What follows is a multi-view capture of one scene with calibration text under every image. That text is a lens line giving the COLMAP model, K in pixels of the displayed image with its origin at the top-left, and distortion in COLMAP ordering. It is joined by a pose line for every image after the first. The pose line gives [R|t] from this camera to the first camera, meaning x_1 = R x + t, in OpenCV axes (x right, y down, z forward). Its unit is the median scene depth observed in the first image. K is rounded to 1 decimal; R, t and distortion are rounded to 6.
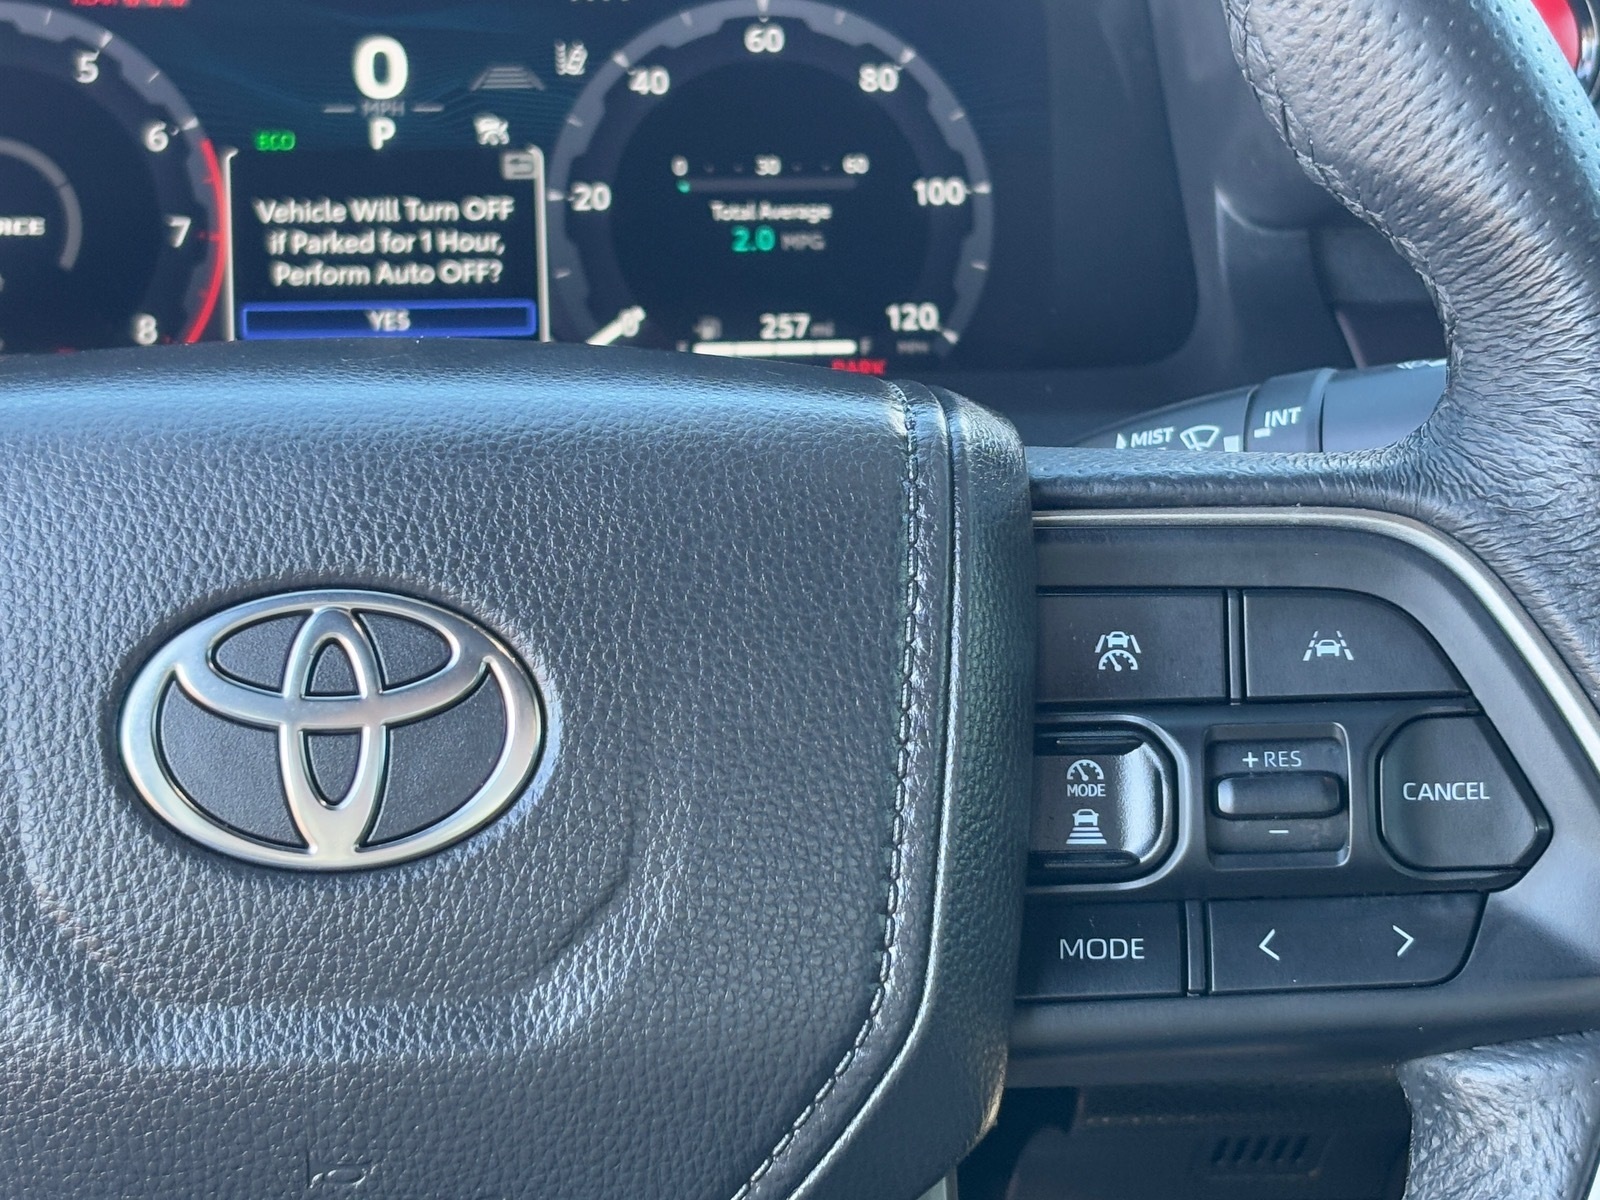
lens RADIAL K [[3182.9, 0, 812.7], [0, 3182.9, 604.6], [0, 0, 1]] dist [0.238174, -1.161710]
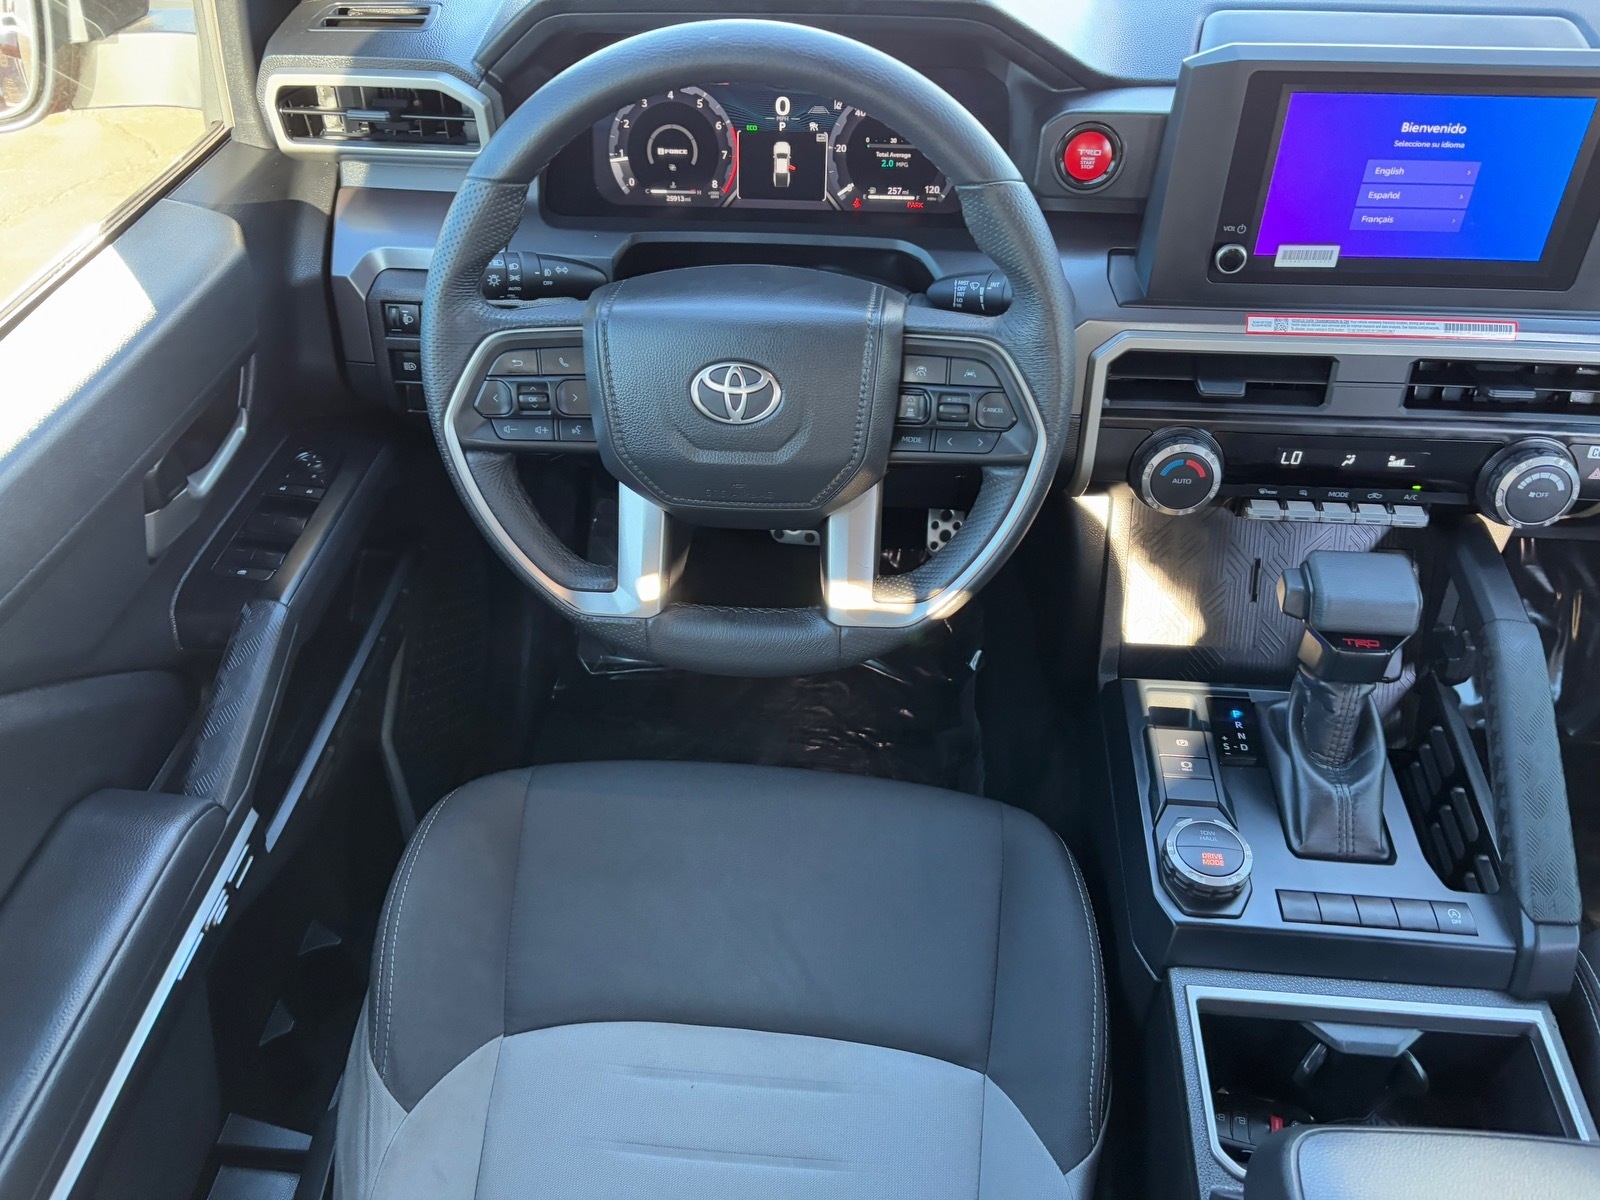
lens RADIAL K [[1221.0, 0, 793.2], [0, 1221.0, 608.4], [0, 0, 1]] dist [0.008325, 0.003380]
pose [[0.983068, 0.115480, -0.142270, 0.125242], [-0.040133, 0.893259, 0.447747, -0.274614], [0.178790, -0.434457, 0.882769, -0.386722]]
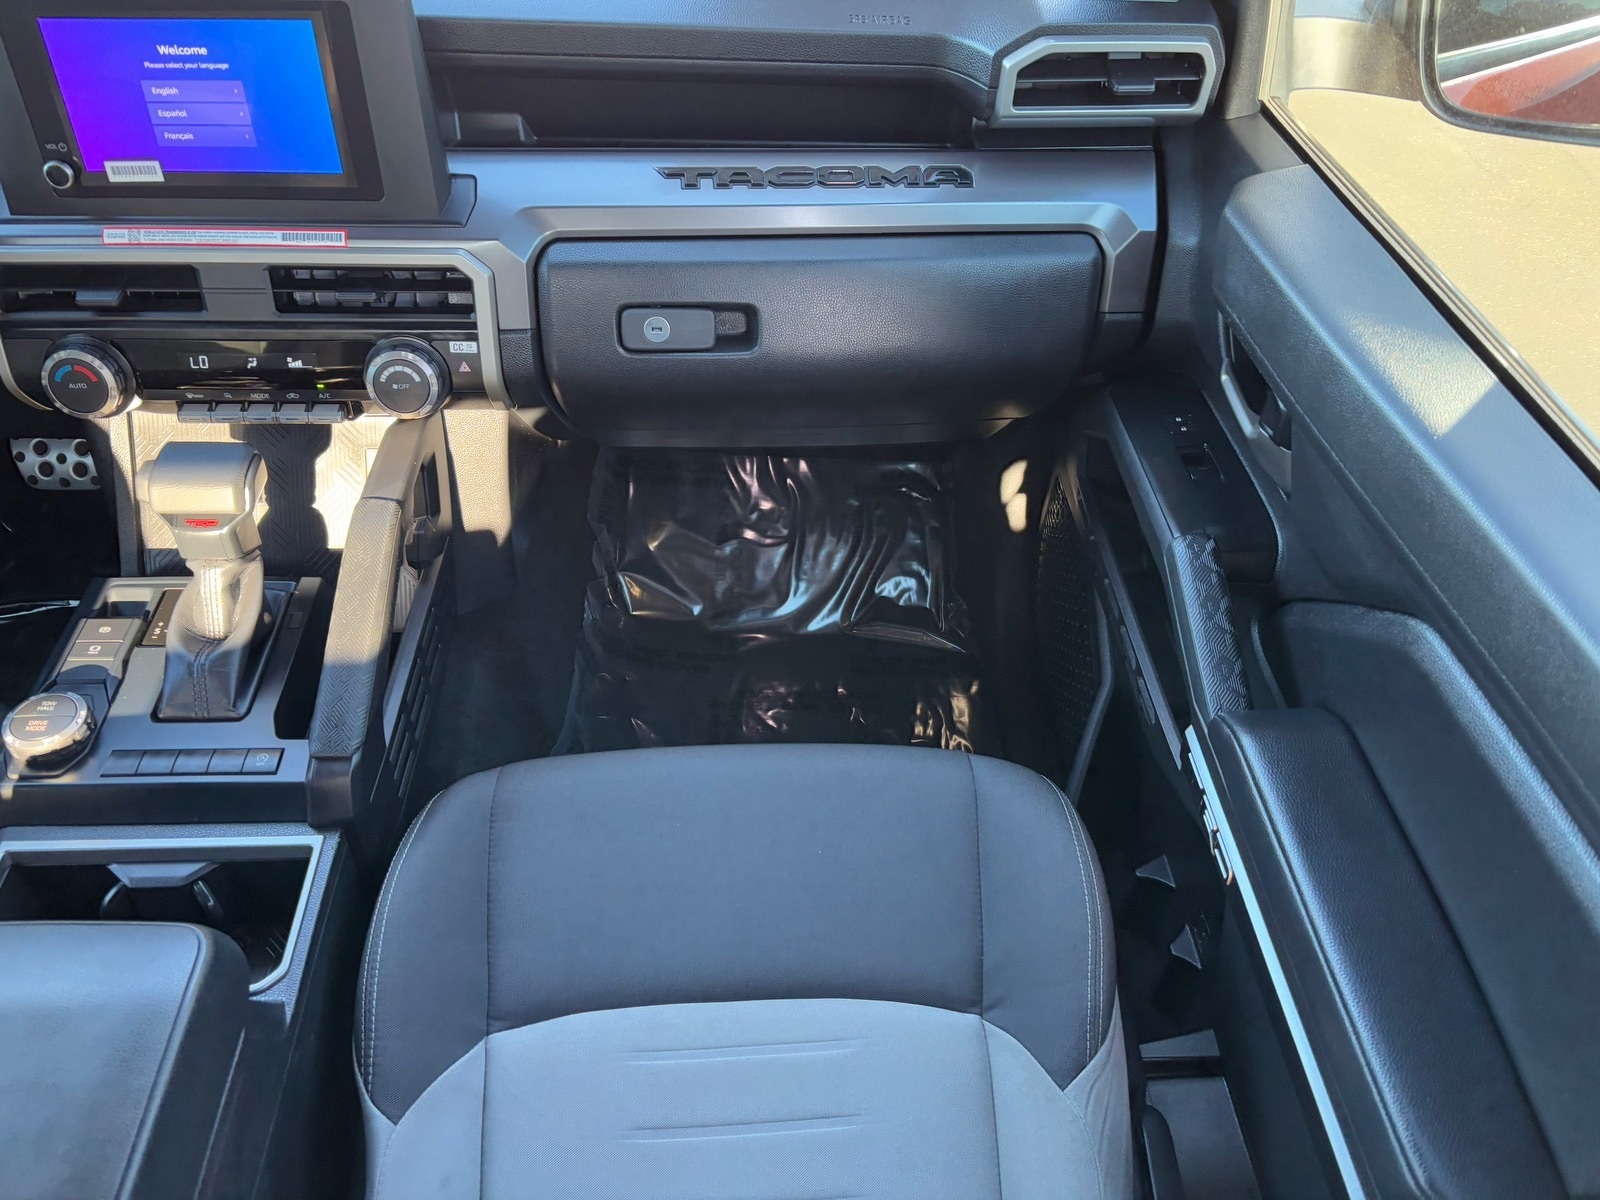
lens RADIAL K [[1221.0, 0, 793.2], [0, 1221.0, 608.4], [0, 0, 1]] dist [0.008325, 0.003380]
pose [[0.998013, 0.059338, -0.021207, 1.128619], [-0.043663, 0.893848, 0.446239, -0.264921], [0.045435, -0.444426, 0.894662, -0.434712]]
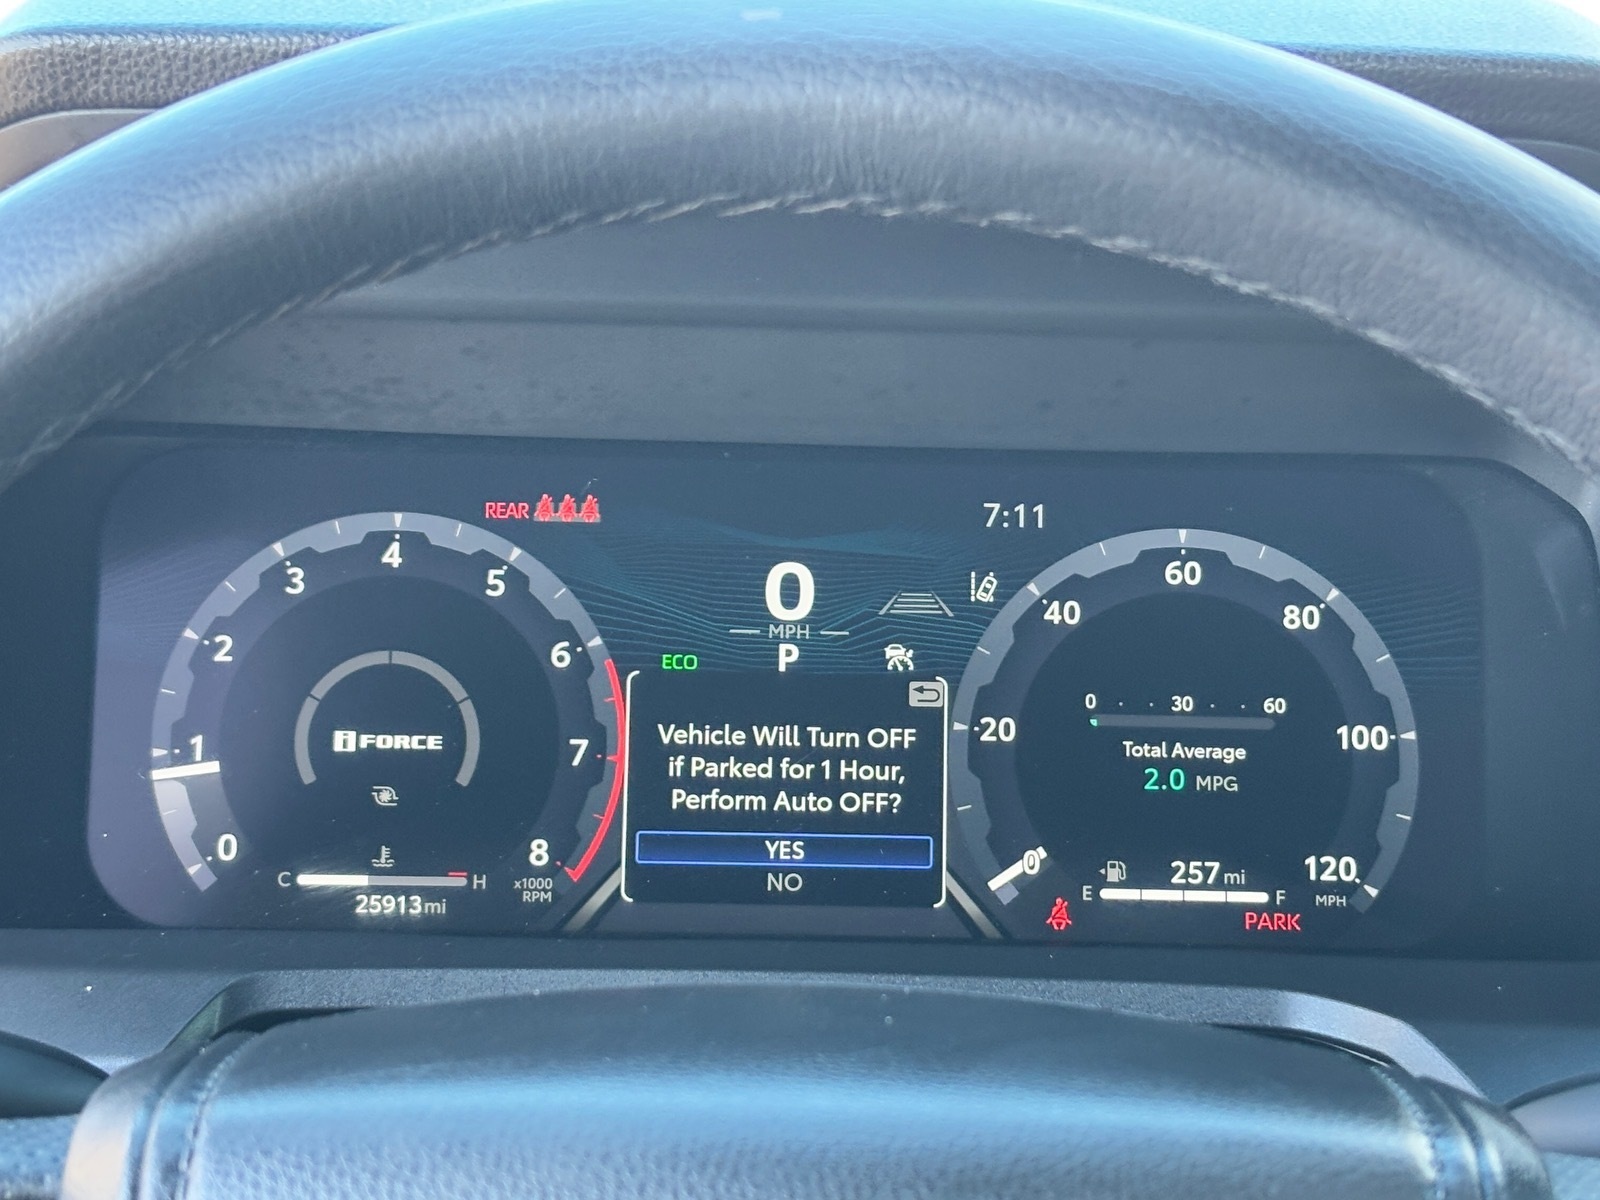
lens RADIAL K [[3182.9, 0, 812.7], [0, 3182.9, 604.6], [0, 0, 1]] dist [0.238174, -1.161710]
pose [[0.995875, 0.039079, -0.081887, -0.047972], [-0.046415, 0.994888, -0.089691, -0.076770], [0.077964, 0.093122, 0.992598, 0.037300]]
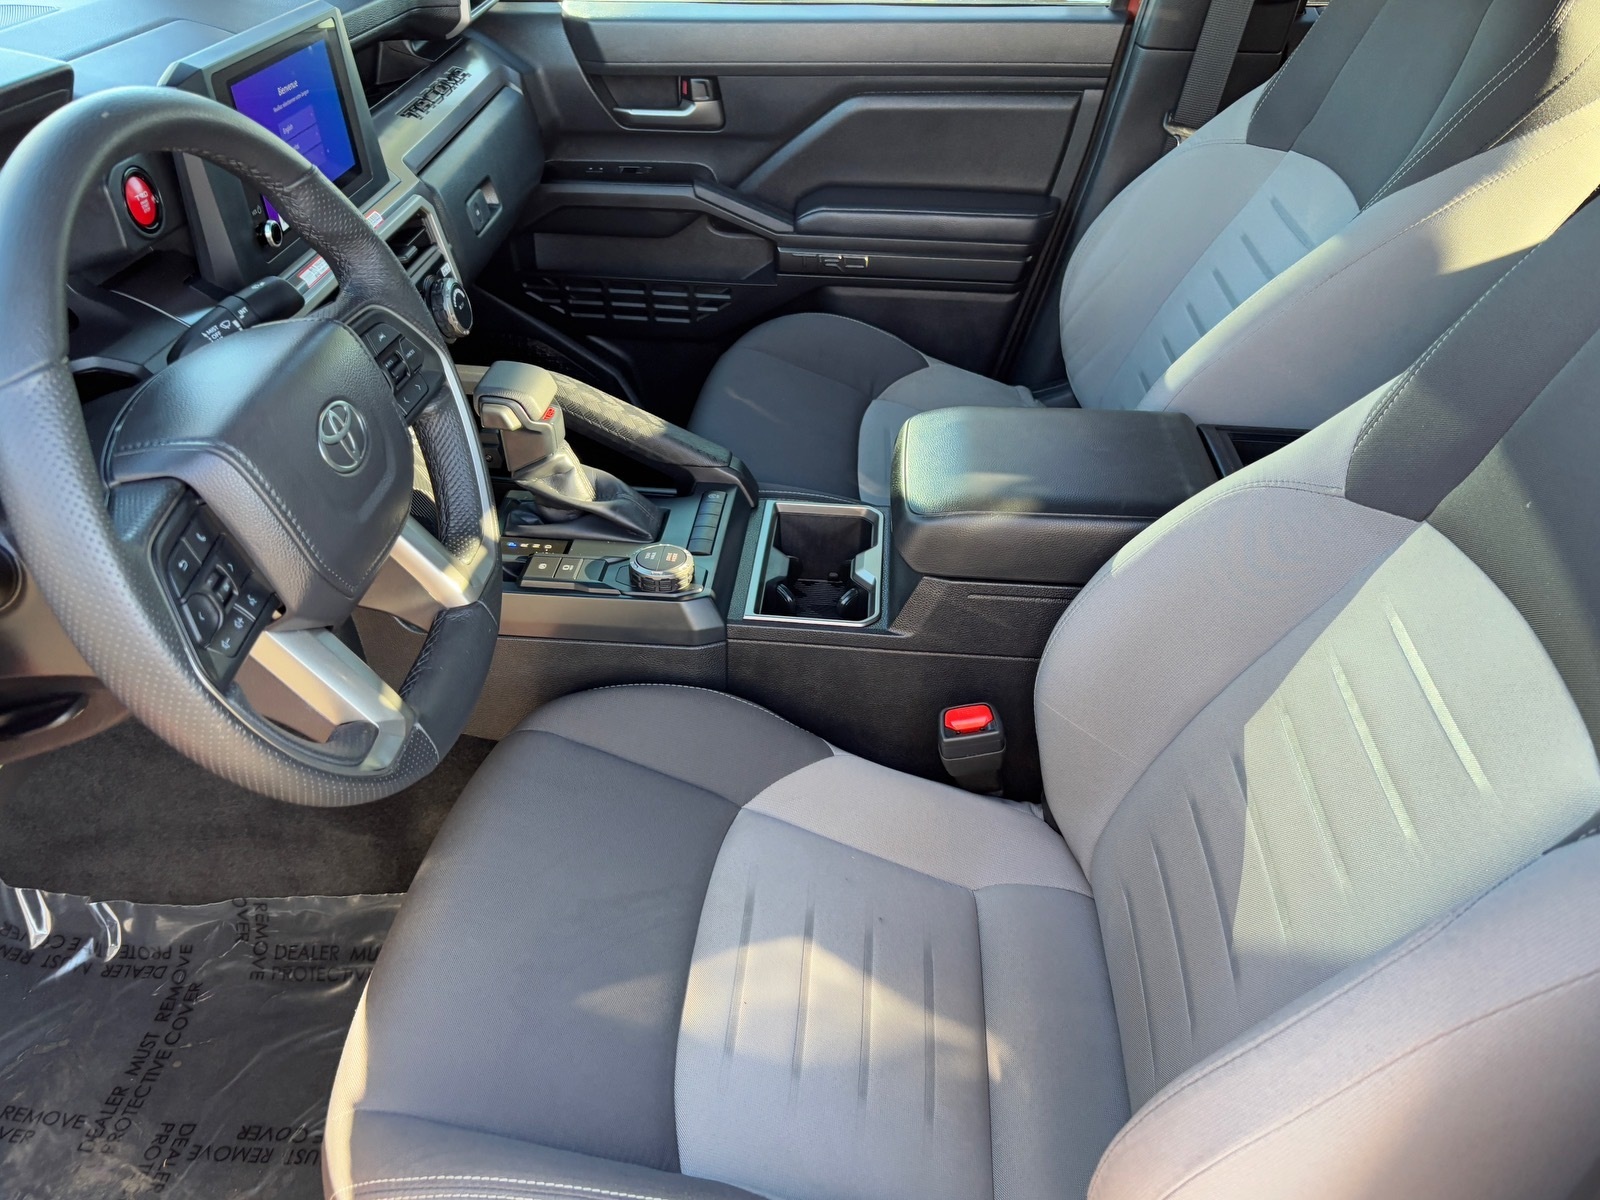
lens RADIAL K [[1343.7, 0, 800.0], [0, 1343.7, 600.0], [0, 0, 1]] dist [0.011964, -0.007972]
pose [[0.171722, -0.530007, 0.830424, -0.974986], [0.264724, 0.836768, 0.479313, -0.282138], [-0.948911, 0.137524, 0.283997, -0.041905]]
